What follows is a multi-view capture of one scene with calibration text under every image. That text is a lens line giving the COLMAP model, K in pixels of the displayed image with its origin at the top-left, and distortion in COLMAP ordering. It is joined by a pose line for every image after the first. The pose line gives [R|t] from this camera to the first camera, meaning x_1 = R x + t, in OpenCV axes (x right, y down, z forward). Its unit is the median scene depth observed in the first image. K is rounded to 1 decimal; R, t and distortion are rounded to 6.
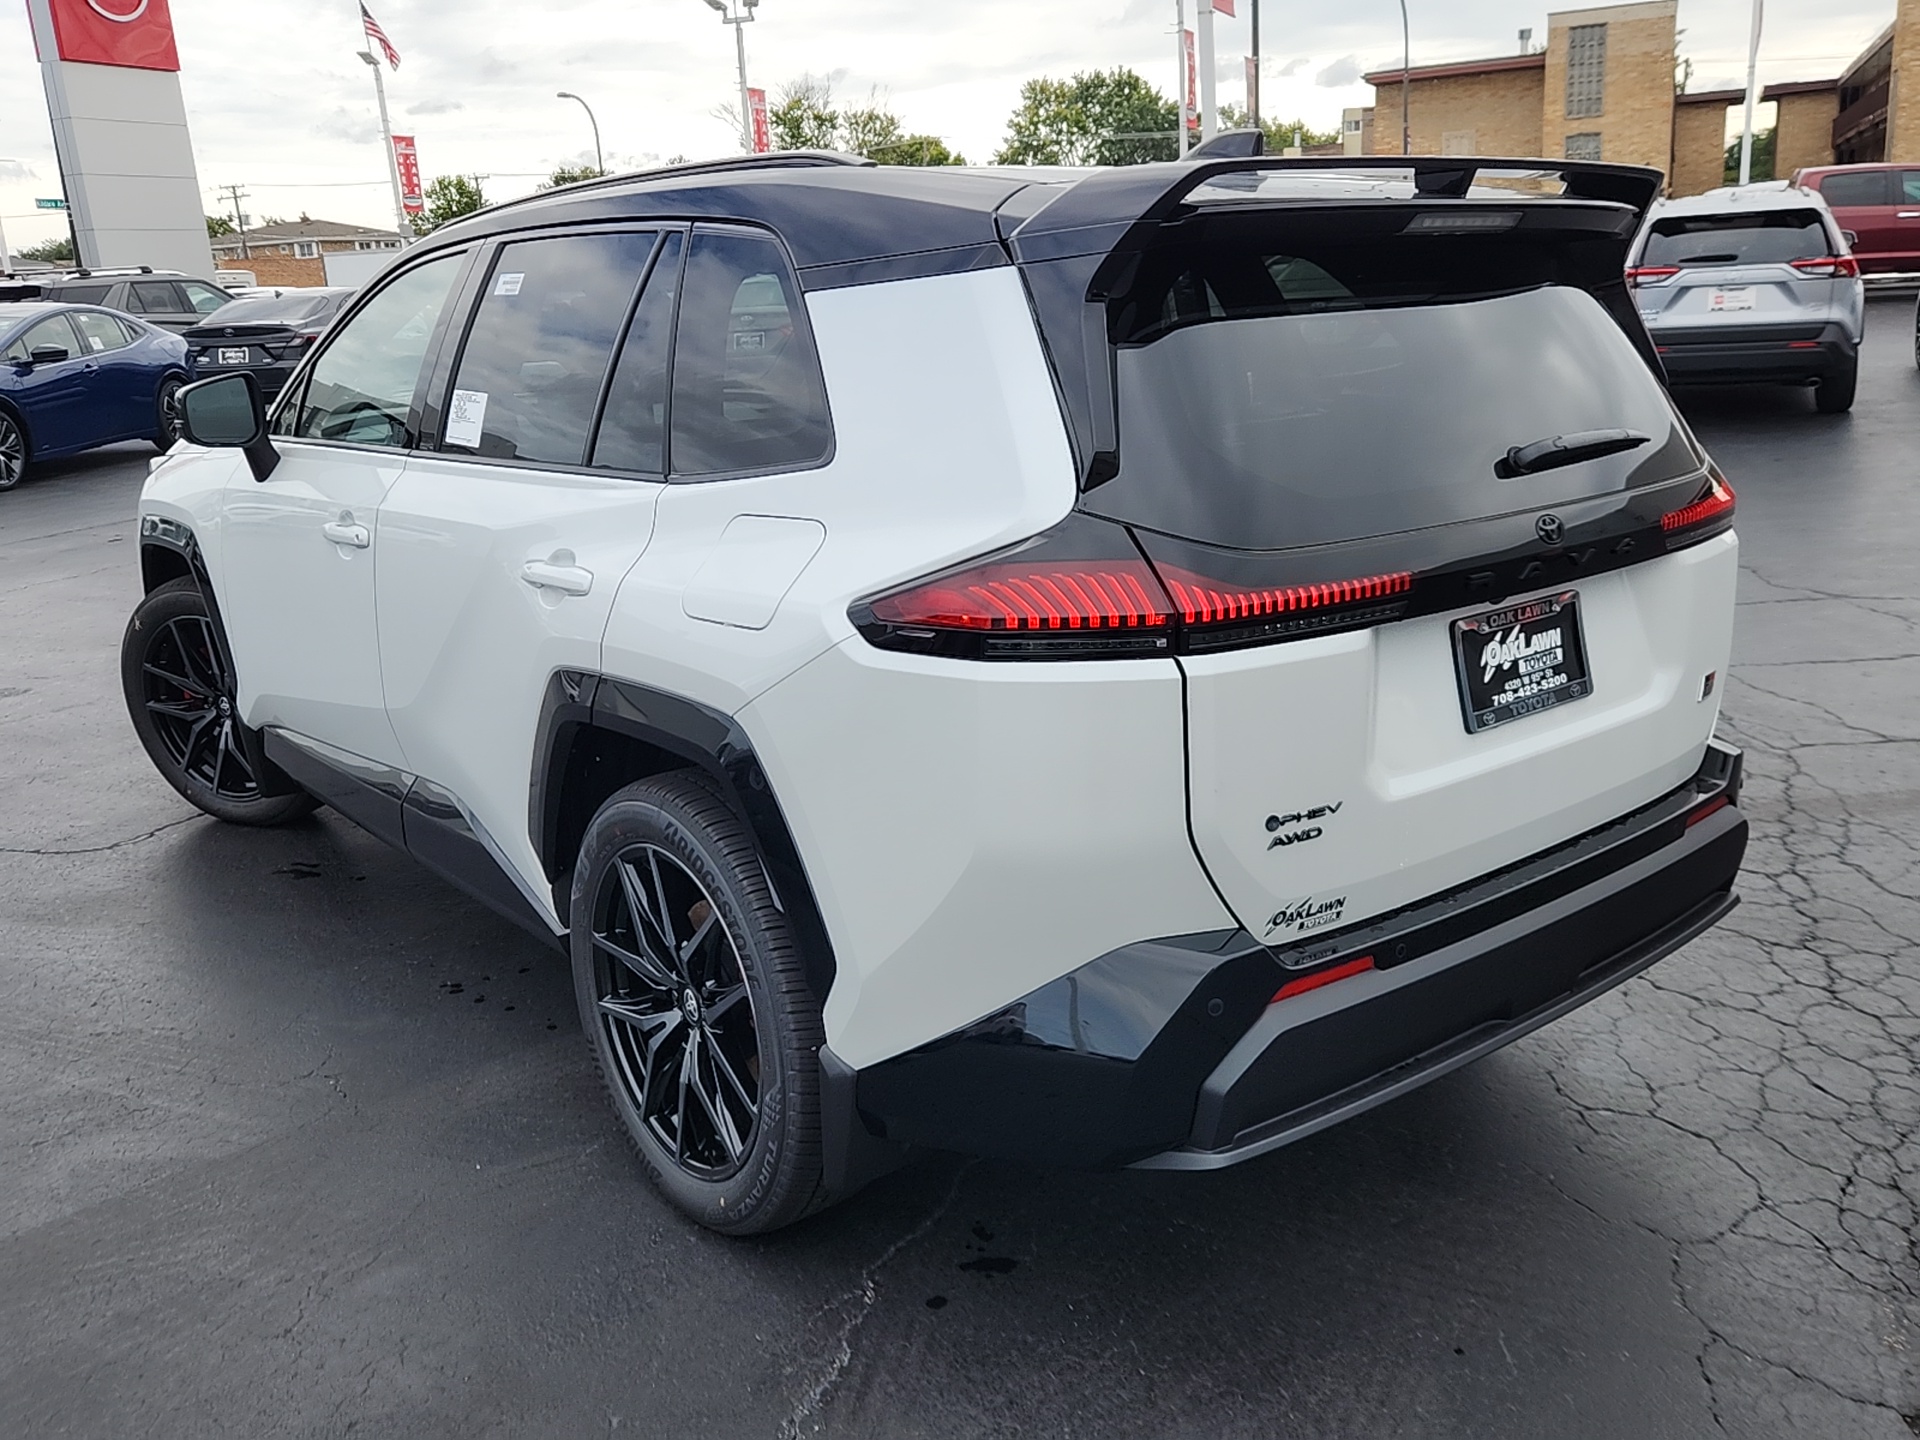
lens RADIAL K [[1657.3, 0, 986.5], [0, 1657.3, 688.7], [0, 0, 1]] dist [0.086764, -0.134596]
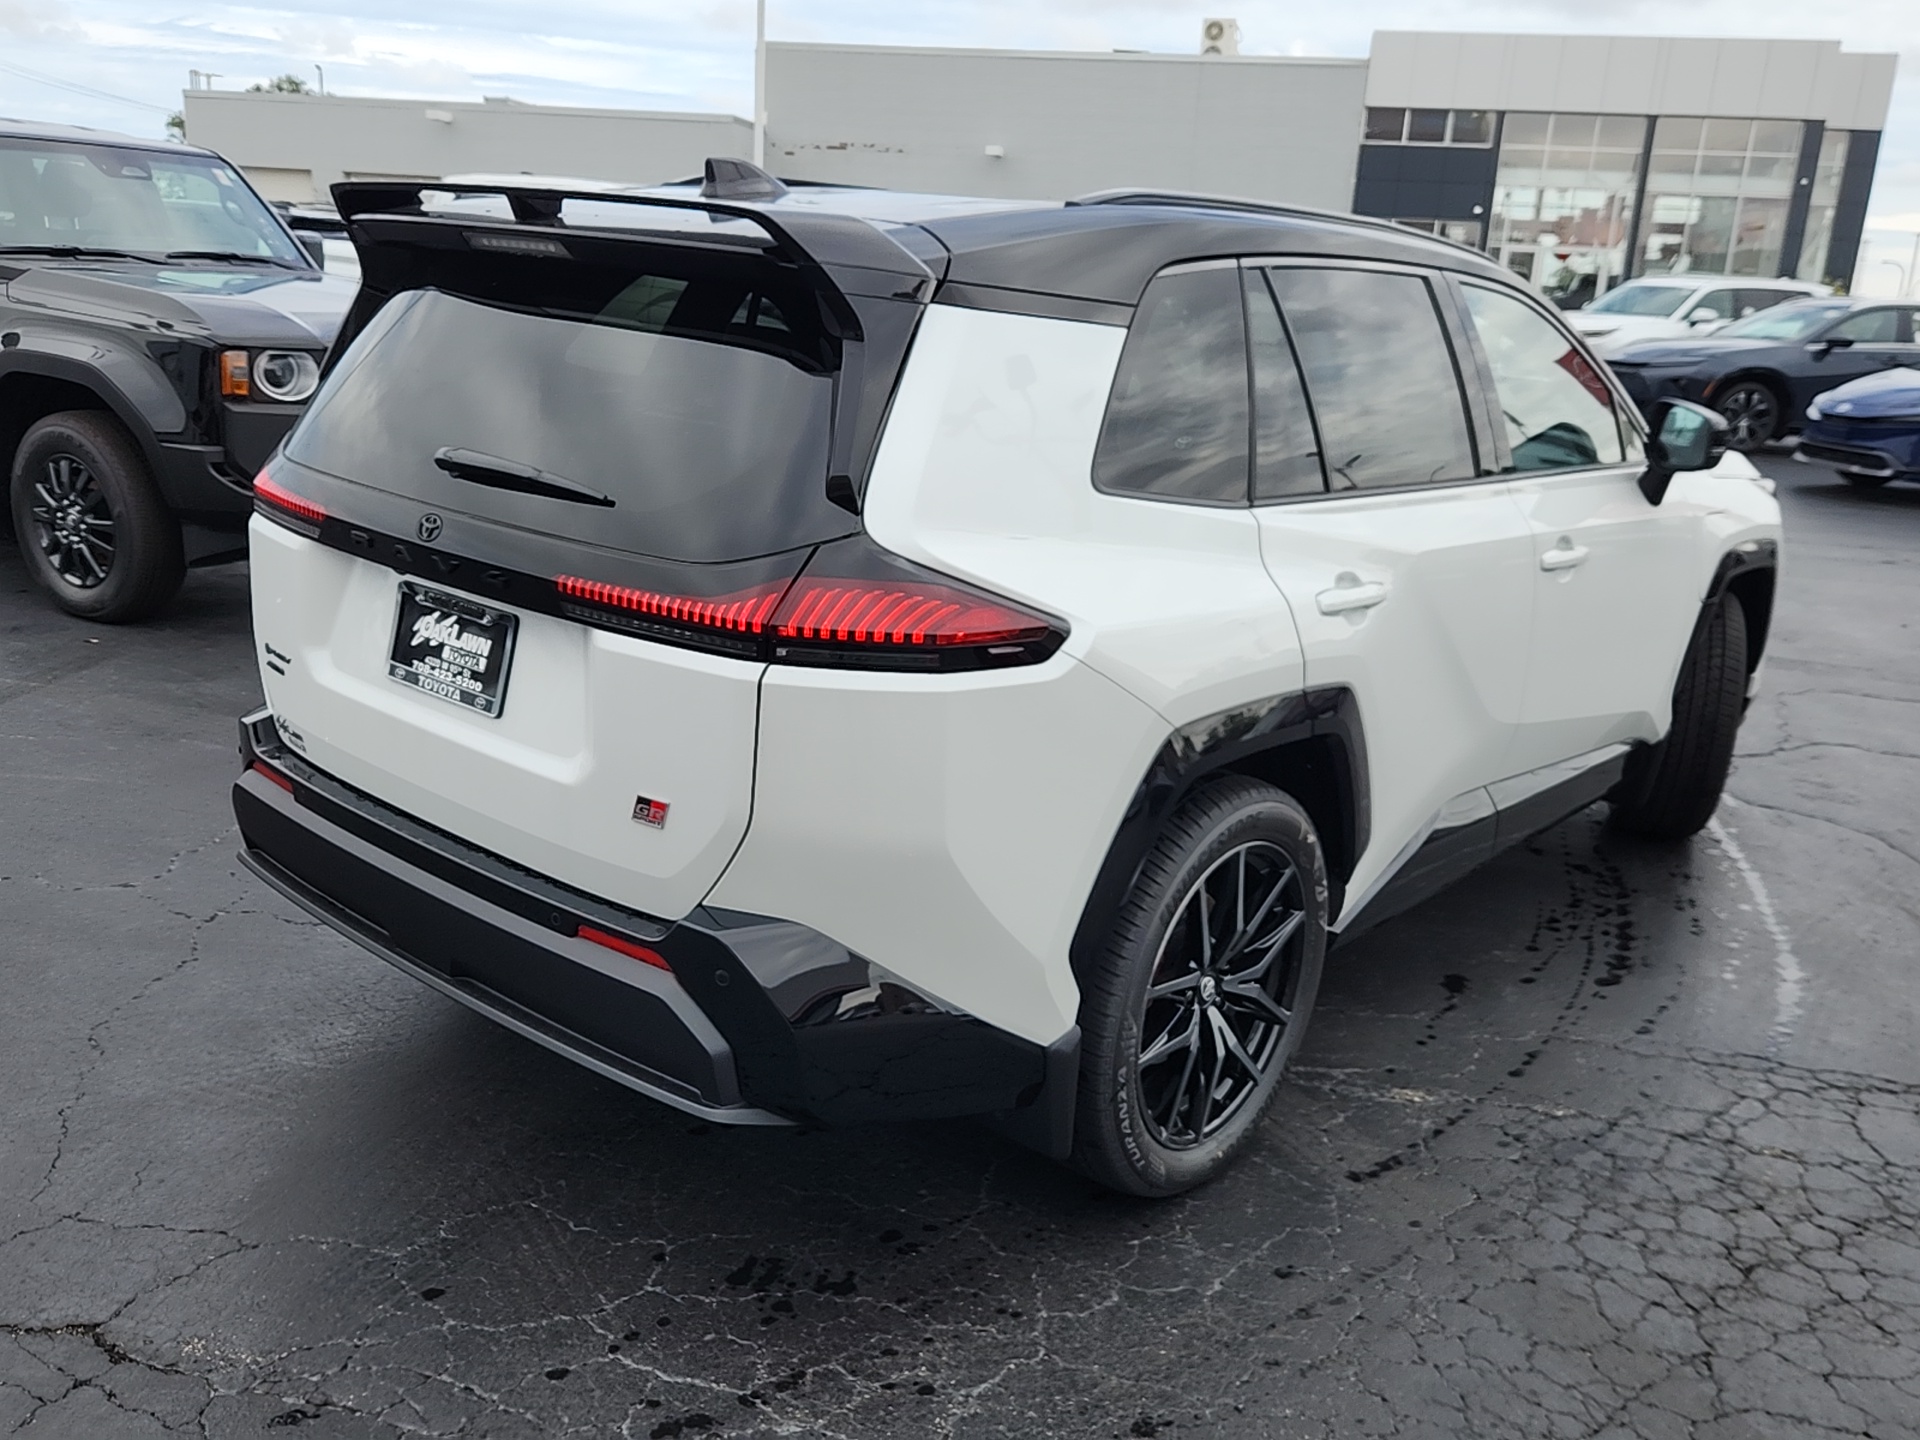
lens RADIAL K [[1679.8, 0, 955.9], [0, 1679.8, 689.9], [0, 0, 1]] dist [0.087632, -0.075967]
pose [[0.161982, 0.296031, -0.941343, 1.442662], [-0.305722, 0.922060, 0.237360, -0.359638], [0.938241, 0.249341, 0.239861, 1.069857]]
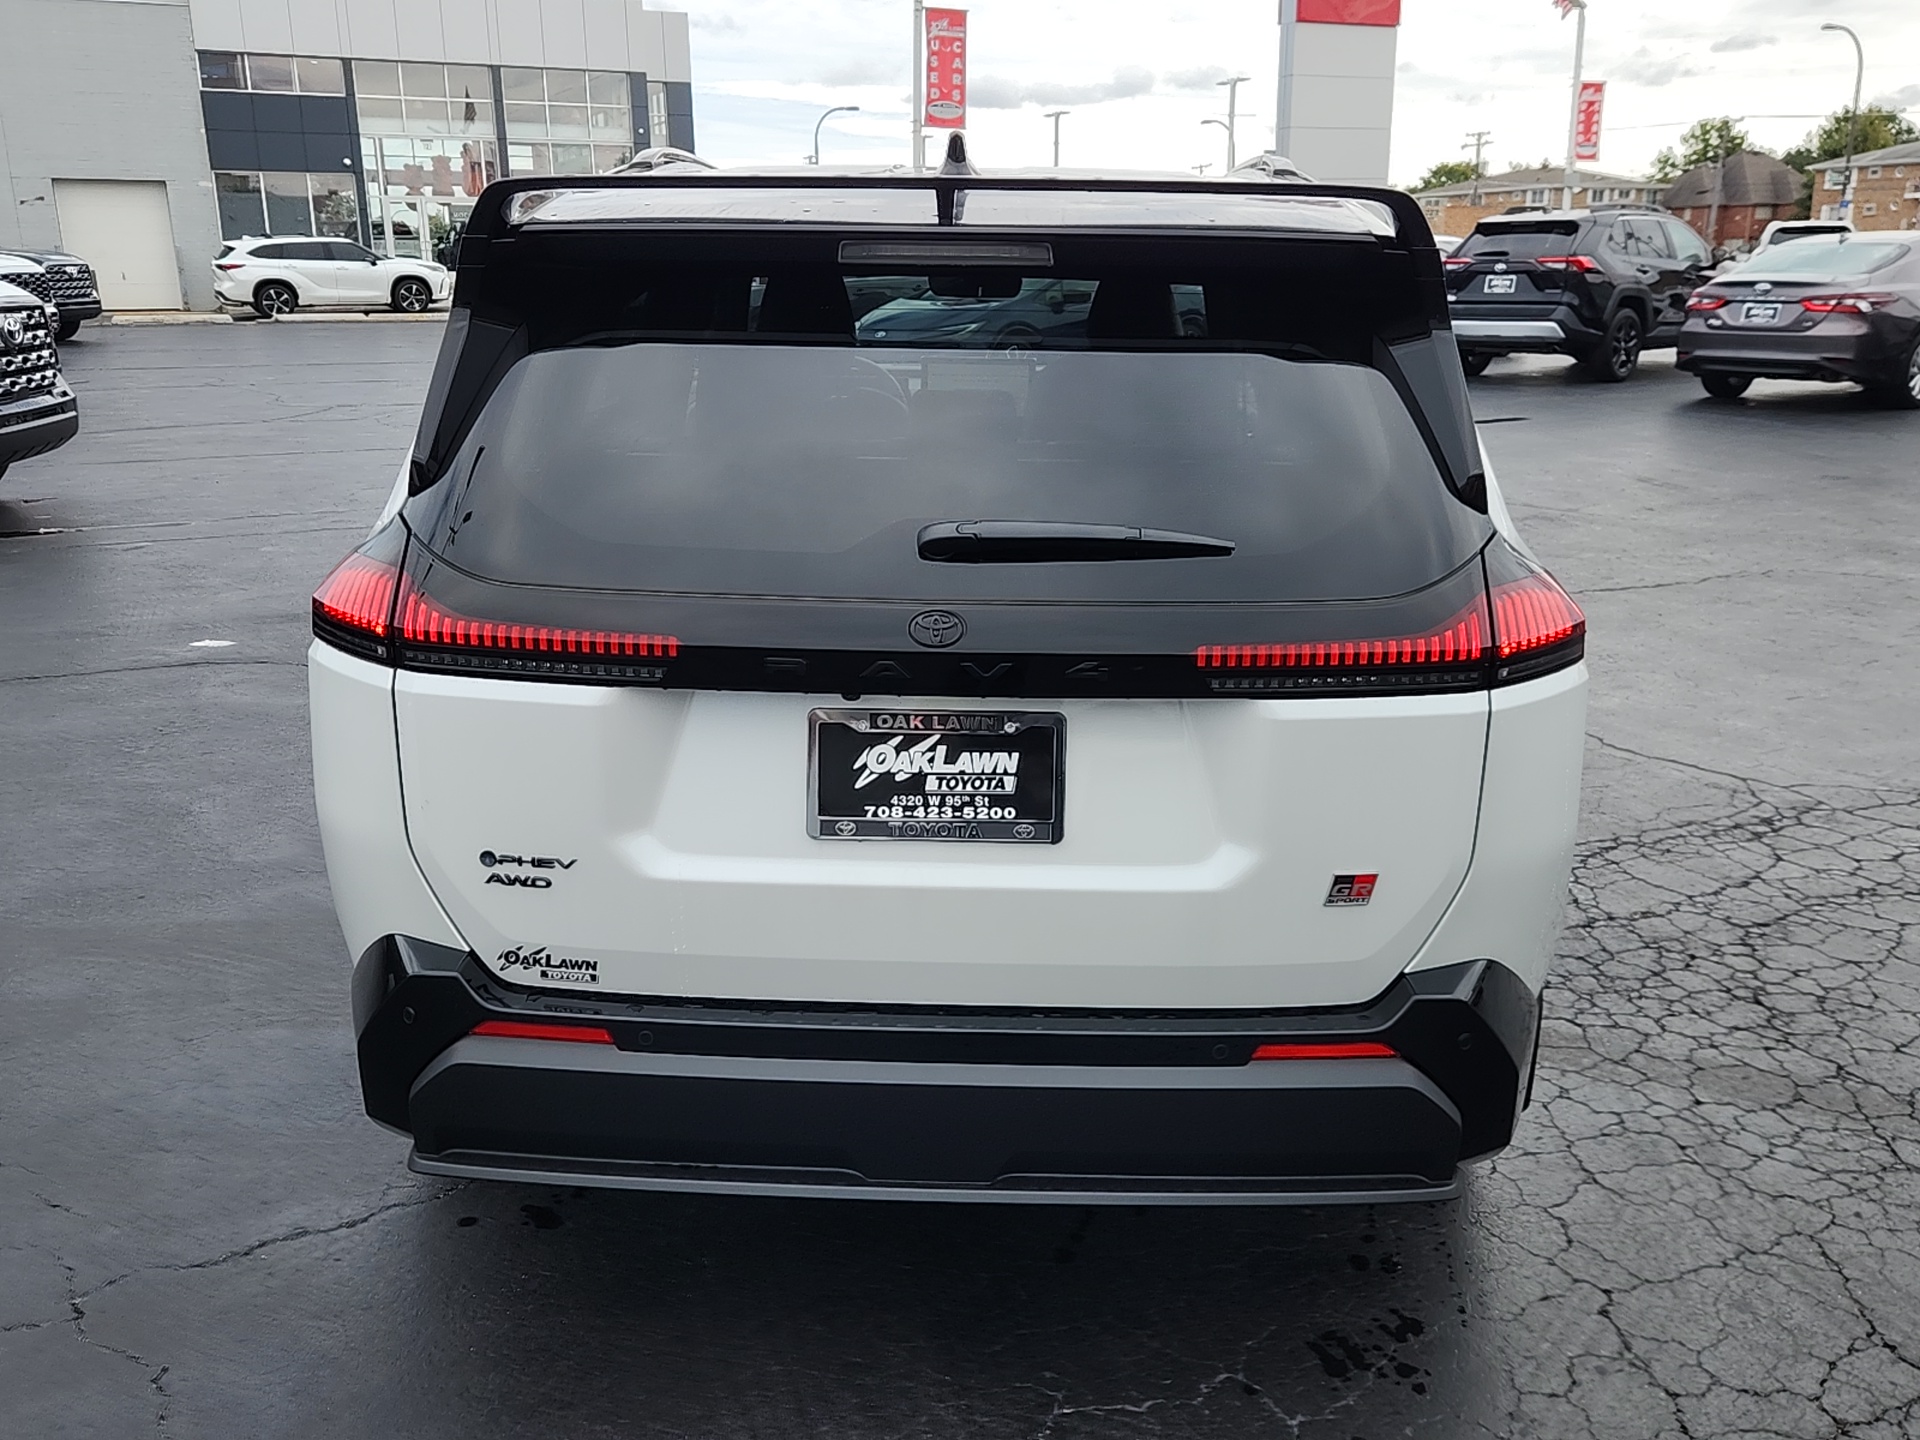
lens RADIAL K [[1657.3, 0, 986.5], [0, 1657.3, 688.7], [0, 0, 1]] dist [0.086764, -0.134596]
pose [[0.748360, 0.213148, -0.628113, 0.874486], [-0.193727, 0.975909, 0.100357, -0.152703], [0.634372, 0.046579, 0.771623, 0.370734]]
